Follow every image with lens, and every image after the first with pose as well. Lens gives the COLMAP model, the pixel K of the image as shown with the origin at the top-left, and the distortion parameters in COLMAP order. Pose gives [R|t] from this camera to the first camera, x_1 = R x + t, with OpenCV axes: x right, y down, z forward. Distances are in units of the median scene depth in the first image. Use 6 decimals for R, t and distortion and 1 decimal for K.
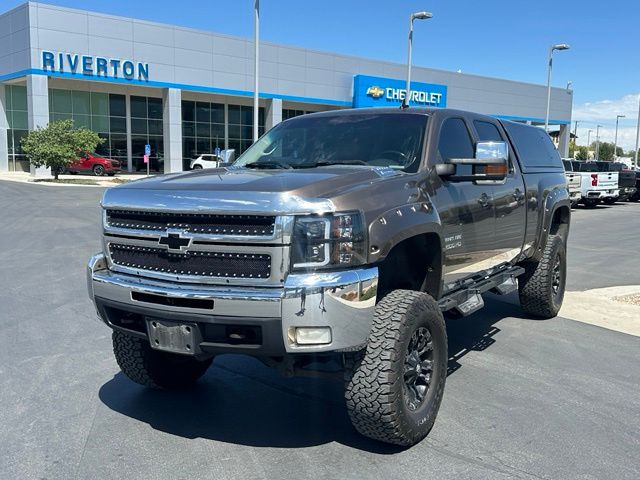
lens RADIAL K [[650.5, 0, 313.9], [0, 650.5, 240.5], [0, 0, 1]] dist [0.178781, -0.368625]
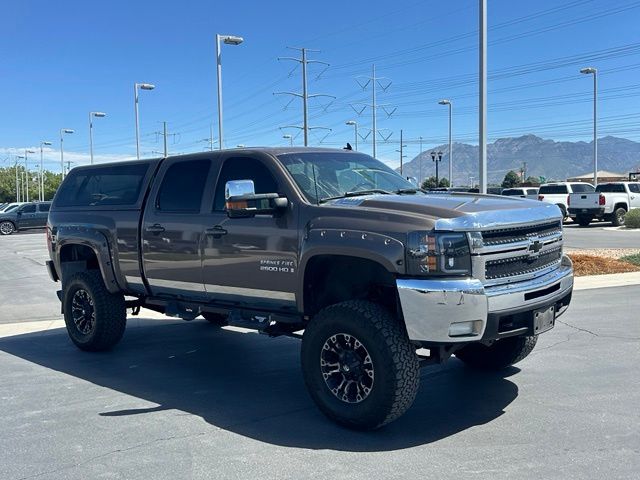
lens RADIAL K [[650.5, 0, 313.9], [0, 650.5, 240.5], [0, 0, 1]] dist [0.178781, -0.368625]
pose [[0.192745, -0.075784, 0.978318, -1.548171], [0.143218, 0.988509, 0.048358, -0.134149], [-0.970741, 0.130792, 0.201384, 1.143618]]
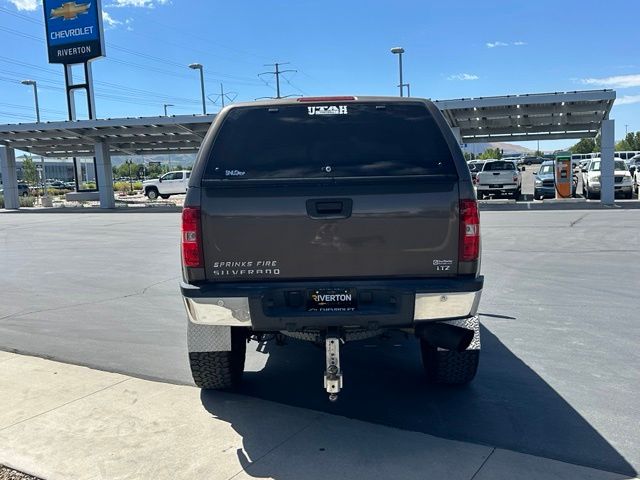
lens RADIAL K [[650.5, 0, 313.9], [0, 650.5, 240.5], [0, 0, 1]] dist [0.178781, -0.368625]
pose [[-0.855197, 0.074202, -0.512965, 1.208043], [-0.027445, 0.981828, 0.187780, -0.344622], [0.517577, 0.174668, -0.837619, 3.204863]]
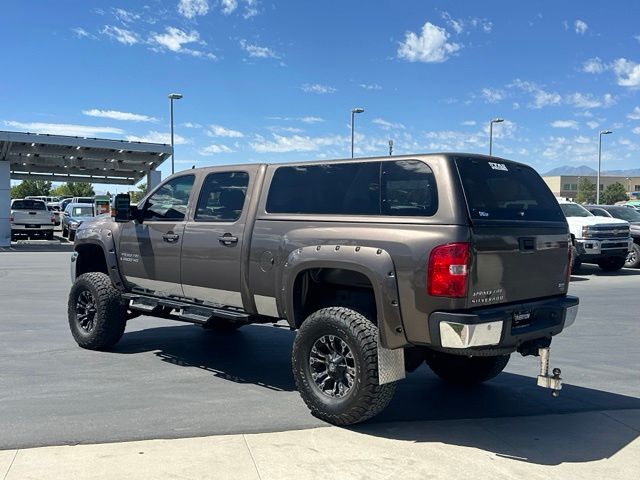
lens RADIAL K [[650.5, 0, 313.9], [0, 650.5, 240.5], [0, 0, 1]] dist [0.178781, -0.368625]
pose [[-0.205384, 0.032249, -0.978150, 2.060461], [-0.124051, 0.990538, 0.058705, -0.230972], [0.970788, 0.133397, -0.199440, 2.153786]]
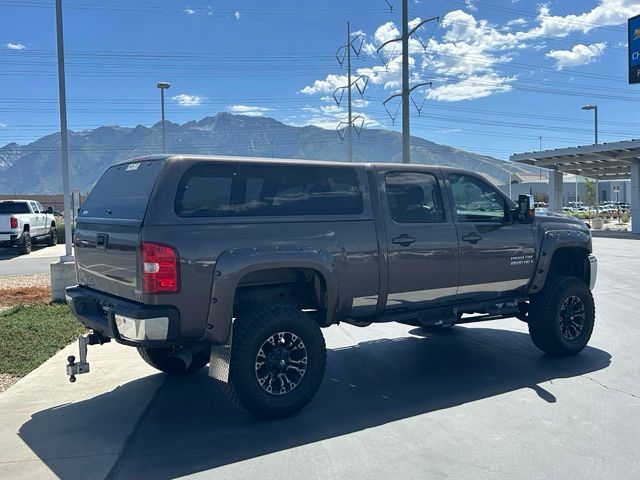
lens RADIAL K [[650.5, 0, 313.9], [0, 650.5, 240.5], [0, 0, 1]] dist [0.178781, -0.368625]
pose [[-0.929036, -0.011053, 0.369824, -0.335779], [0.047802, 0.987590, 0.149600, -0.392570], [-0.366888, 0.156663, -0.916979, 3.470951]]
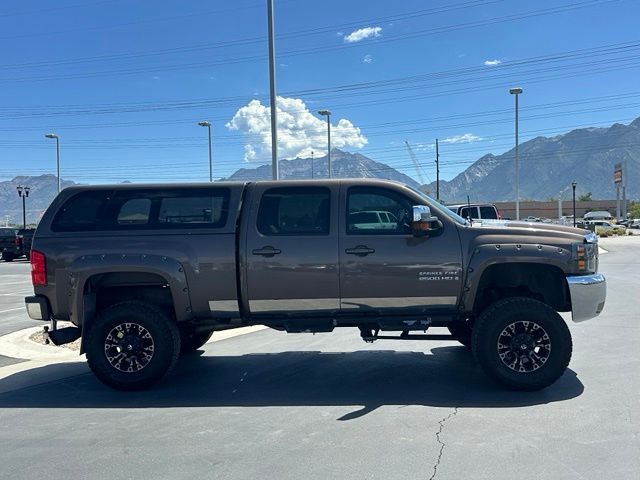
lens RADIAL K [[650.5, 0, 313.9], [0, 650.5, 240.5], [0, 0, 1]] dist [0.178781, -0.368625]
pose [[-0.481517, -0.015444, 0.876300, -1.558804], [0.117977, 0.989603, 0.082268, -0.299447], [-0.868460, 0.142997, -0.474689, 2.617705]]
